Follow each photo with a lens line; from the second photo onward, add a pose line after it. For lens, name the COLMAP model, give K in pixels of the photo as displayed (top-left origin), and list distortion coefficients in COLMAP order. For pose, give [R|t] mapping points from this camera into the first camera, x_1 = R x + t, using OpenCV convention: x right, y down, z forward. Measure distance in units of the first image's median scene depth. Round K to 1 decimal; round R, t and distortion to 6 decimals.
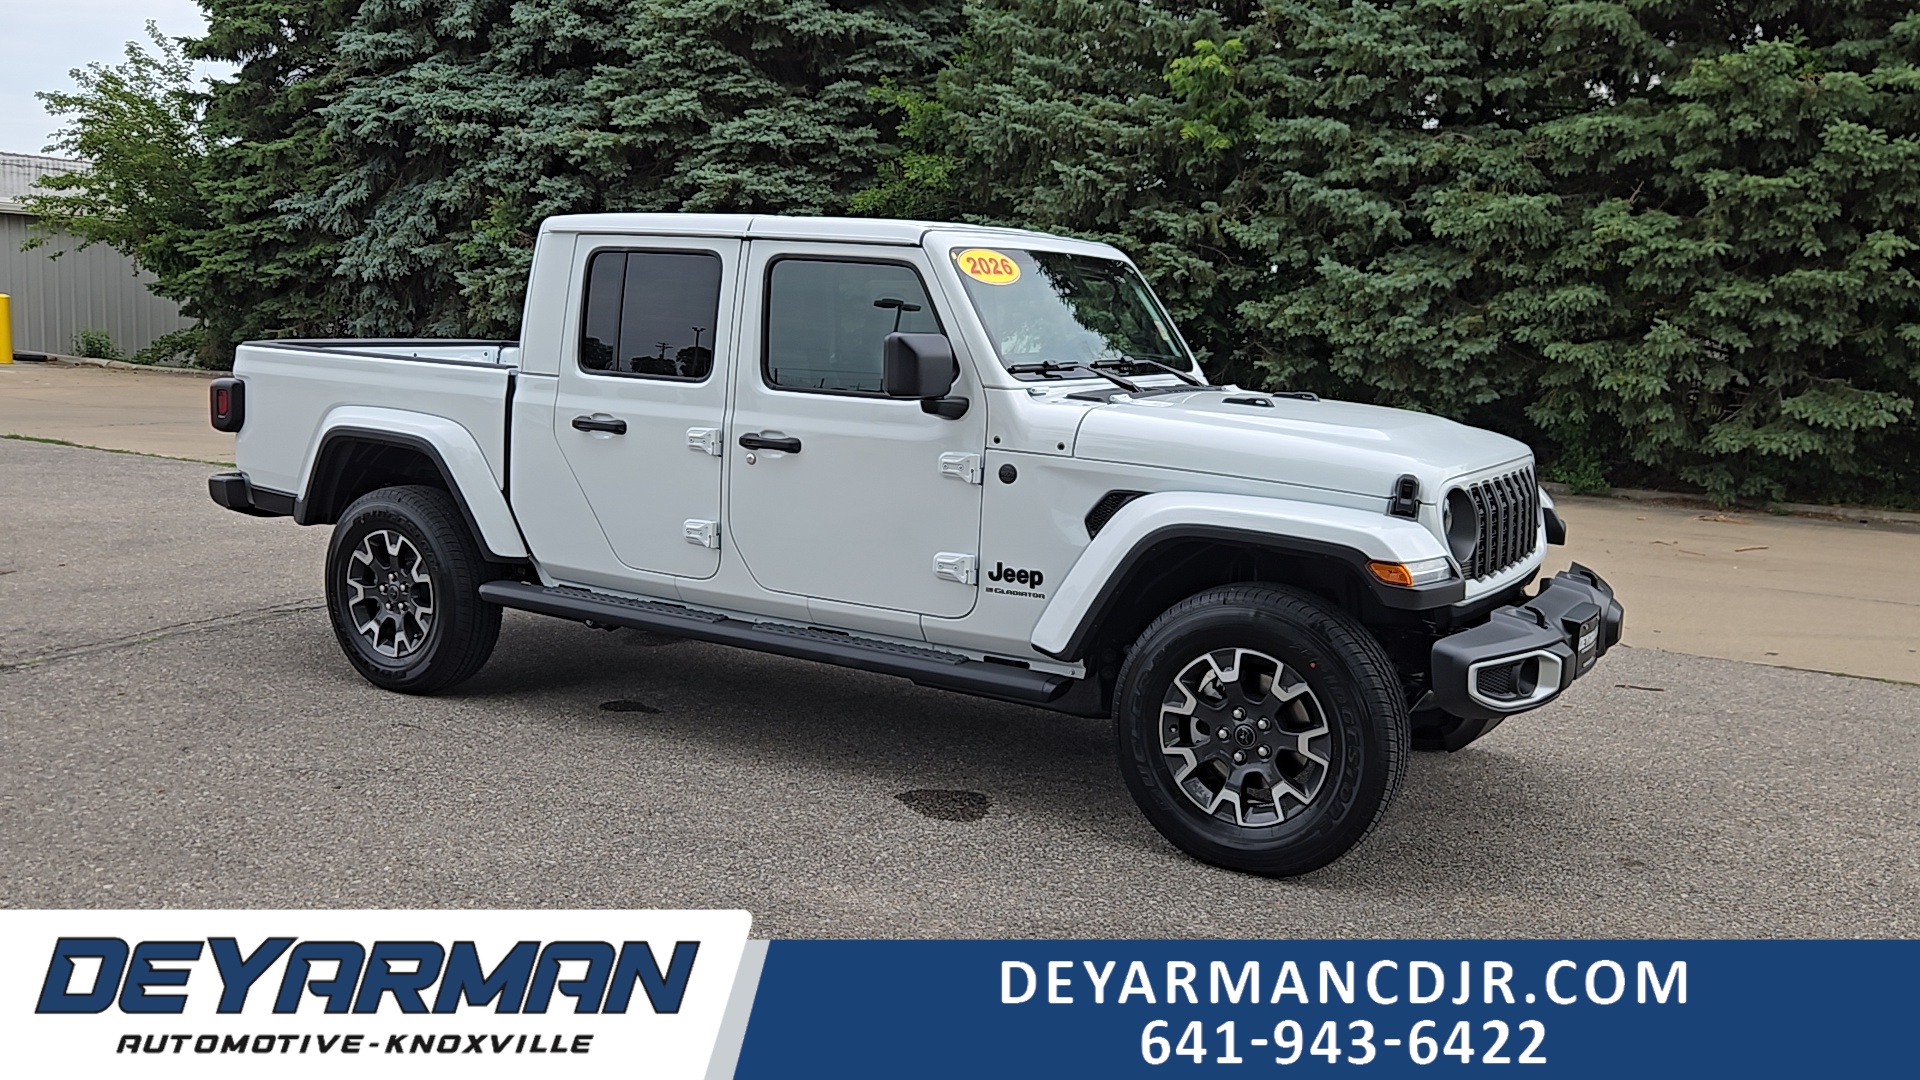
lens RADIAL K [[1603.7, 0, 945.6], [0, 1603.7, 537.4], [0, 0, 1]] dist [0.009356, 0.002492]
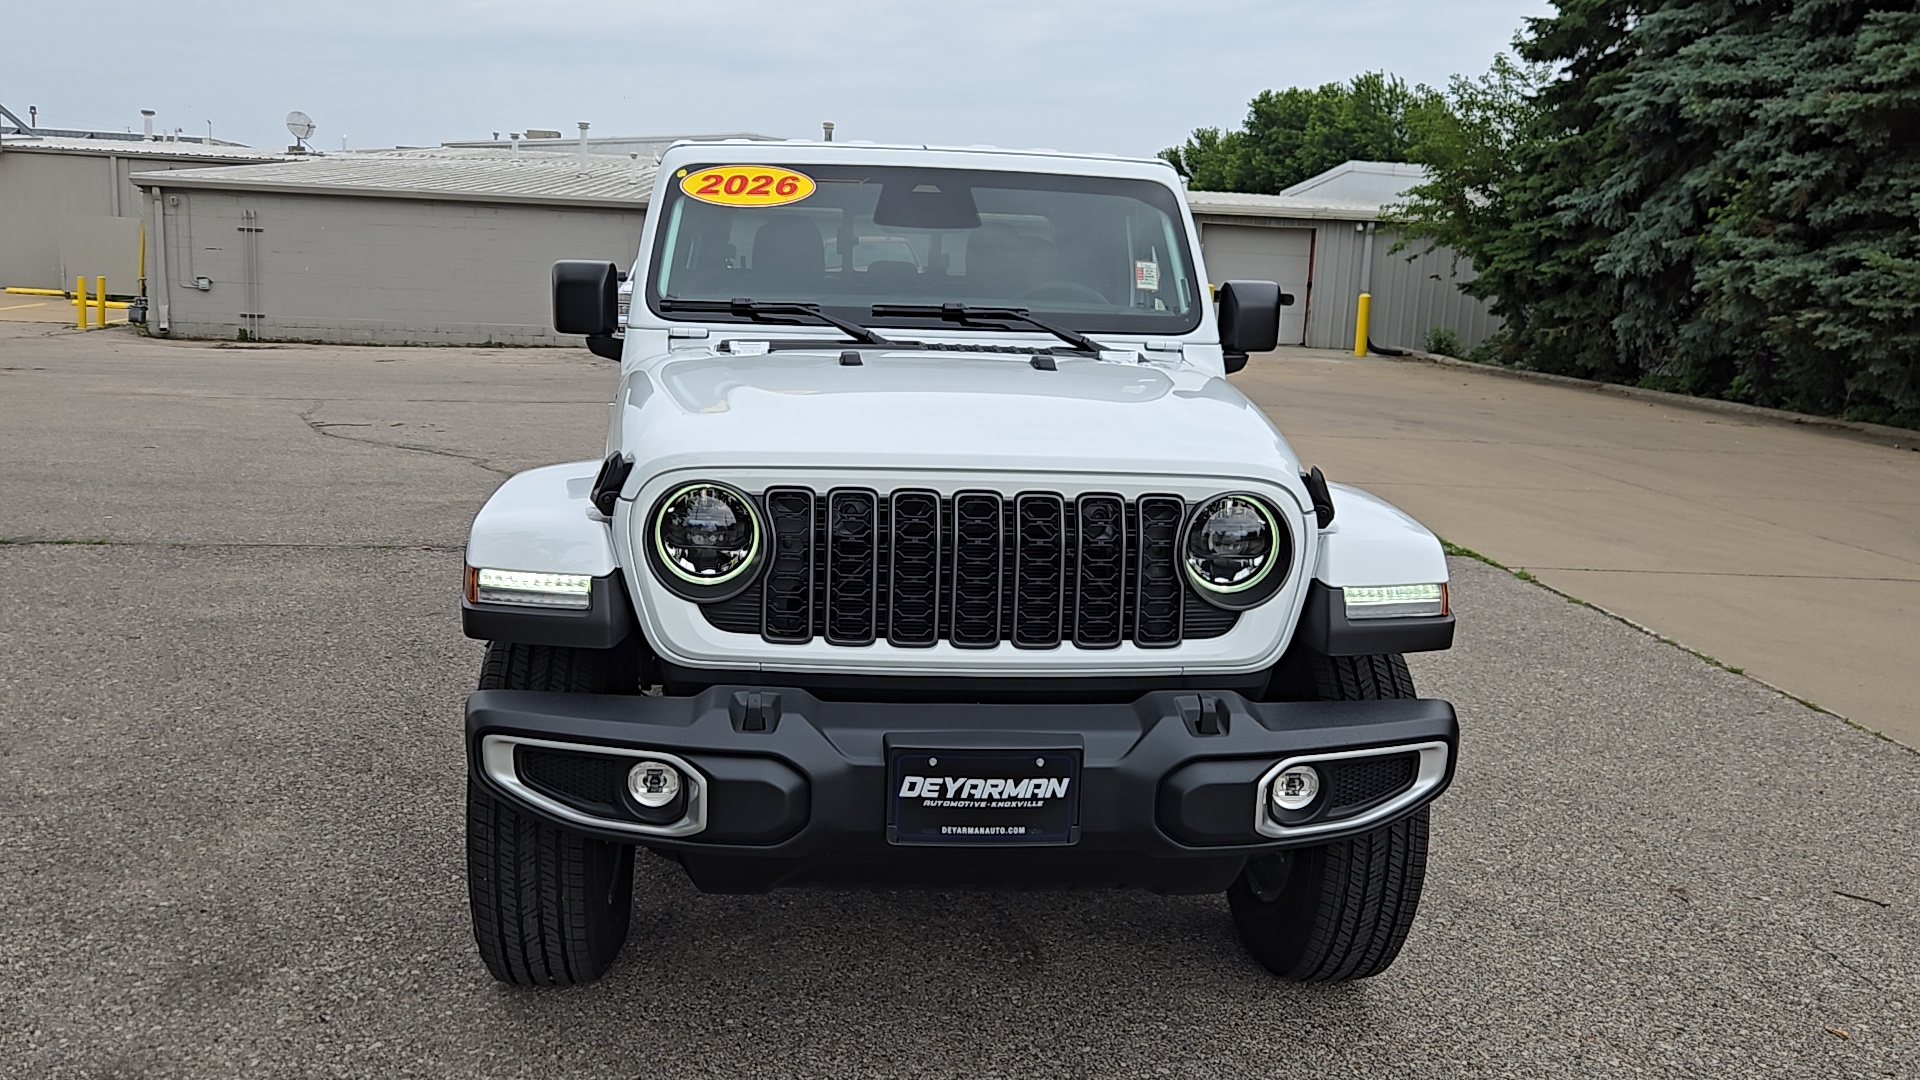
lens RADIAL K [[1603.7, 0, 951.6], [0, 1603.7, 540.0], [0, 0, 1]] dist [0.009356, 0.002492]
pose [[0.604247, 0.125599, -0.786835, 0.163969], [-0.130968, 0.989723, 0.057409, -0.010741], [0.785960, 0.068361, 0.614487, 0.126834]]
